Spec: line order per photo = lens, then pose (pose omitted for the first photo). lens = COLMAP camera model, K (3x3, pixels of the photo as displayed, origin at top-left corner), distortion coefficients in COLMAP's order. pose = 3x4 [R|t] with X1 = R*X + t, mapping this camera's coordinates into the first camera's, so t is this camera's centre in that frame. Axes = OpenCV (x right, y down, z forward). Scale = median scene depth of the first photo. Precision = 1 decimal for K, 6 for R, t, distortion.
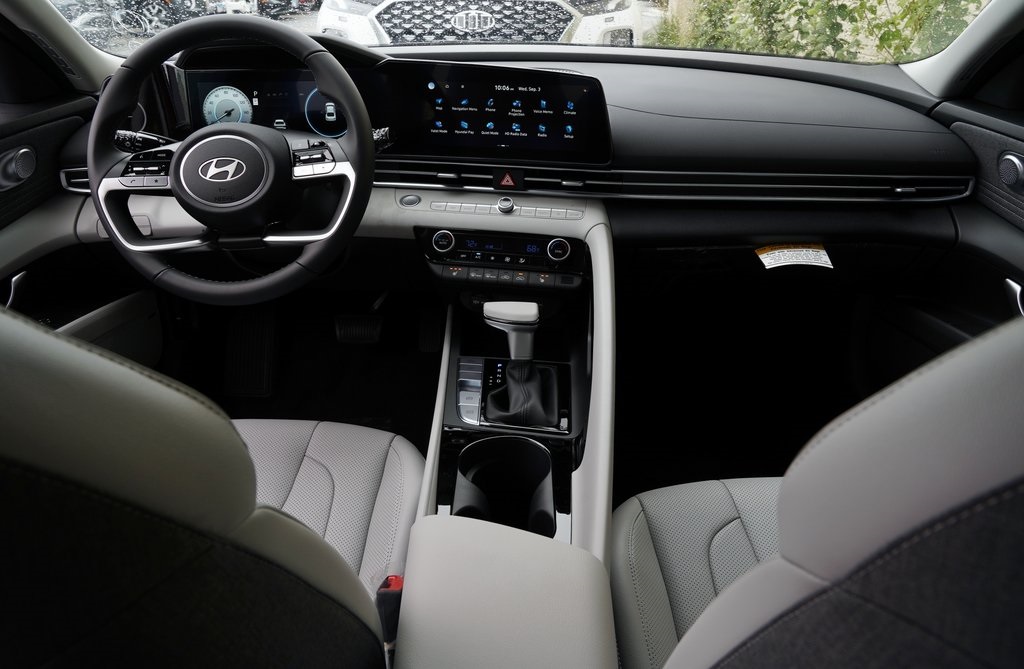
lens RADIAL K [[712.1, 0, 512.0], [0, 712.1, 334.5], [0, 0, 1]] dist [-0.130432, 0.099839]
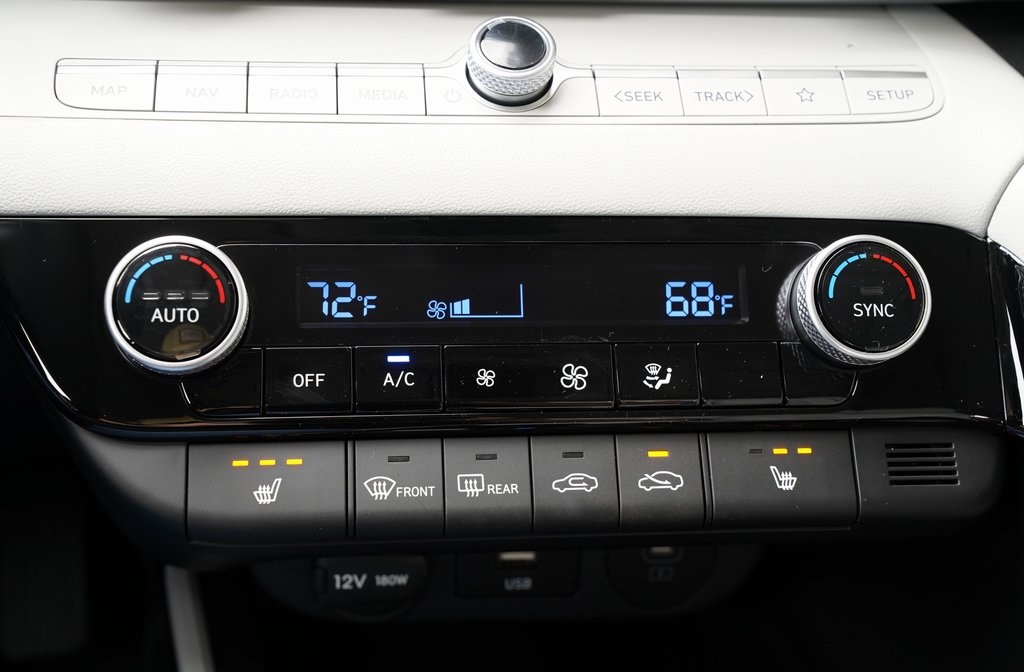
lens RADIAL K [[1345.2, 0, 512.0], [0, 1345.2, 336.0], [0, 0, 1]] dist [0.060261, 0.008973]
pose [[0.960728, -0.098787, 0.259310, -0.105015], [0.098783, 0.995023, 0.013082, -0.122222], [-0.259312, 0.013048, 0.965705, 0.695029]]
